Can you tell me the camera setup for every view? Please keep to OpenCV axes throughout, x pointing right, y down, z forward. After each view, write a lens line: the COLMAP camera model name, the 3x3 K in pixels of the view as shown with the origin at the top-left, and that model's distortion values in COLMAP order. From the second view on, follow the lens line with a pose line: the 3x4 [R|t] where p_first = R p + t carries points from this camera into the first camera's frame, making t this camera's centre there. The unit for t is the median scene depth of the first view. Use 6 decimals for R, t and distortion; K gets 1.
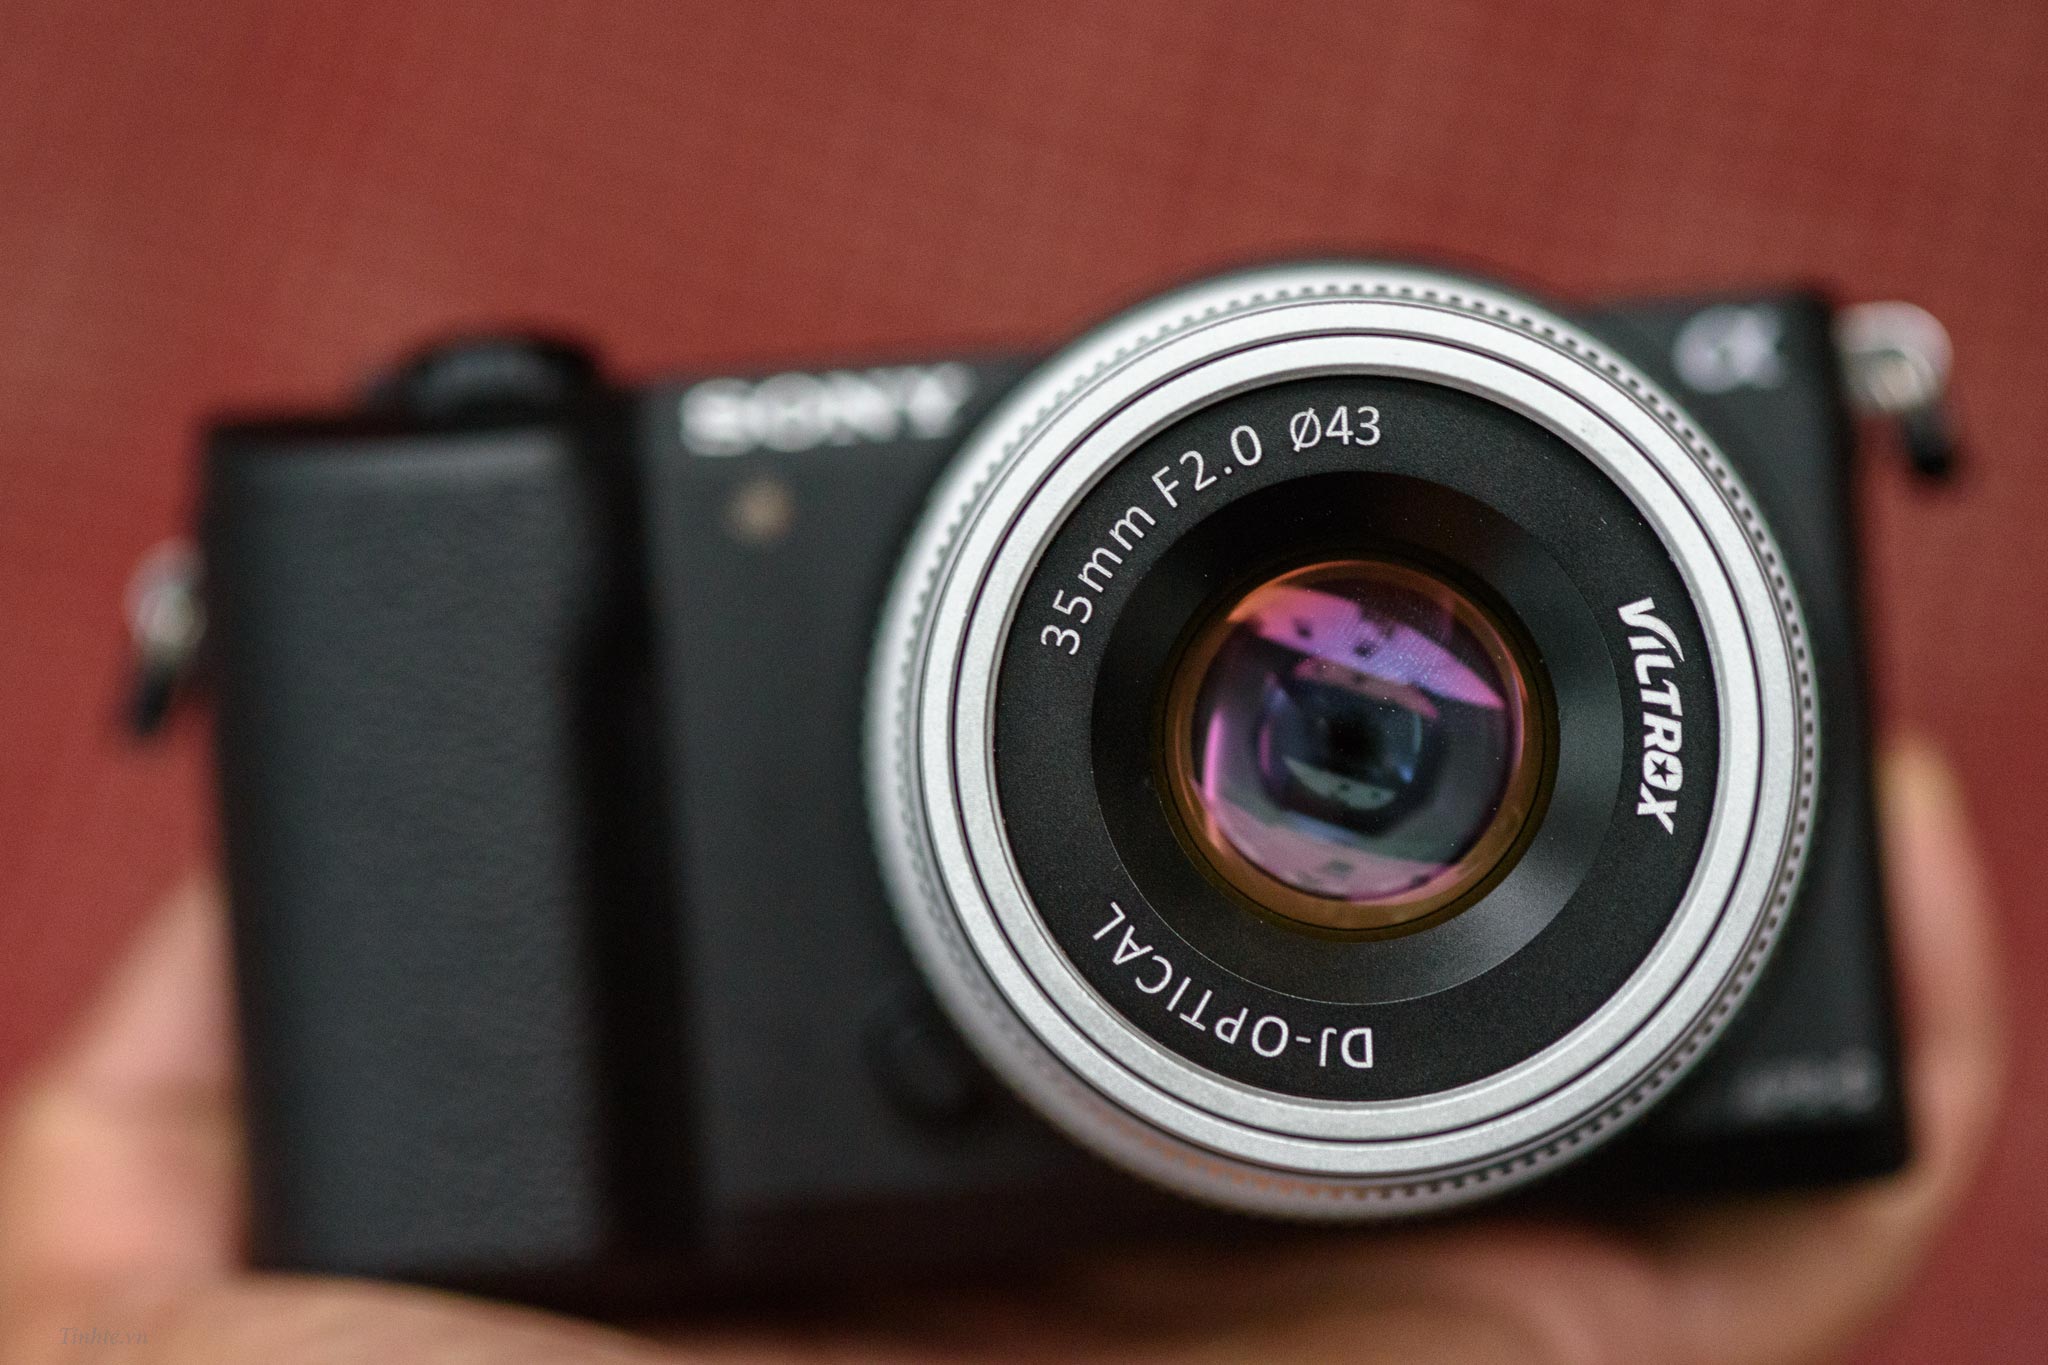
lens RADIAL K [[5811.9, 0, 1024.0], [0, 5811.9, 682.5], [0, 0, 1]] dist [-0.056002, -0.124100]
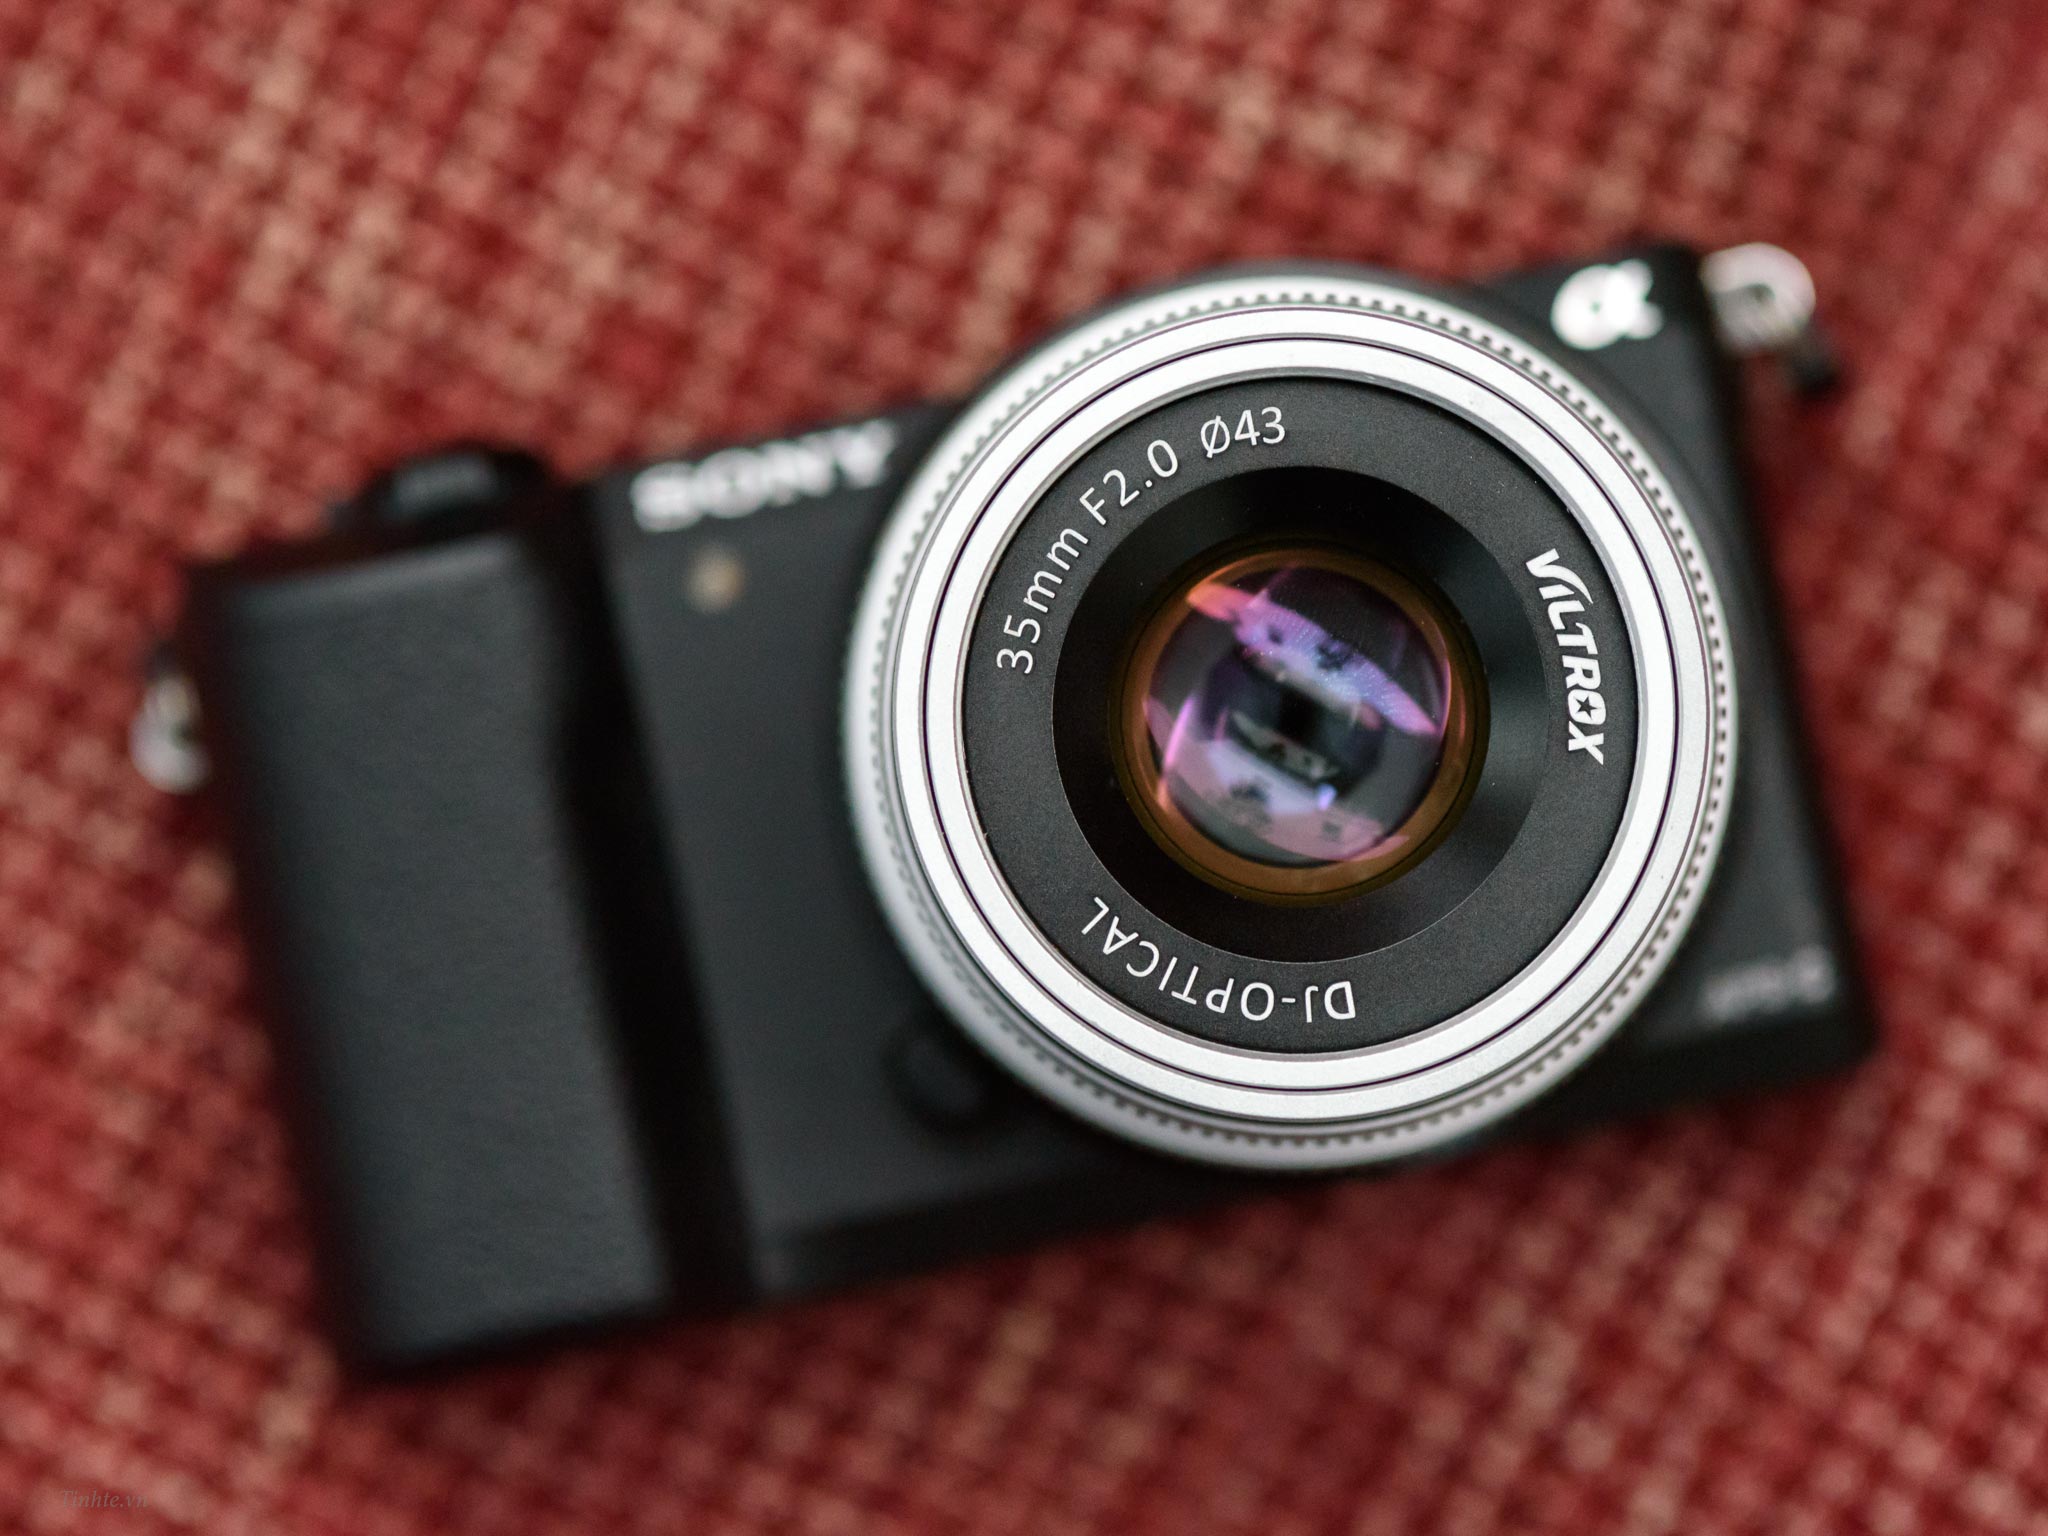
lens RADIAL K [[6320.5, 0, 1024.0], [0, 6320.5, 768.0], [0, 0, 1]] dist [-0.103482, 0.104268]
pose [[0.991124, -0.132939, -0.001051, 0.006593], [0.132942, 0.991119, 0.003112, 0.008800], [0.000628, -0.003224, 0.999995, -0.165731]]
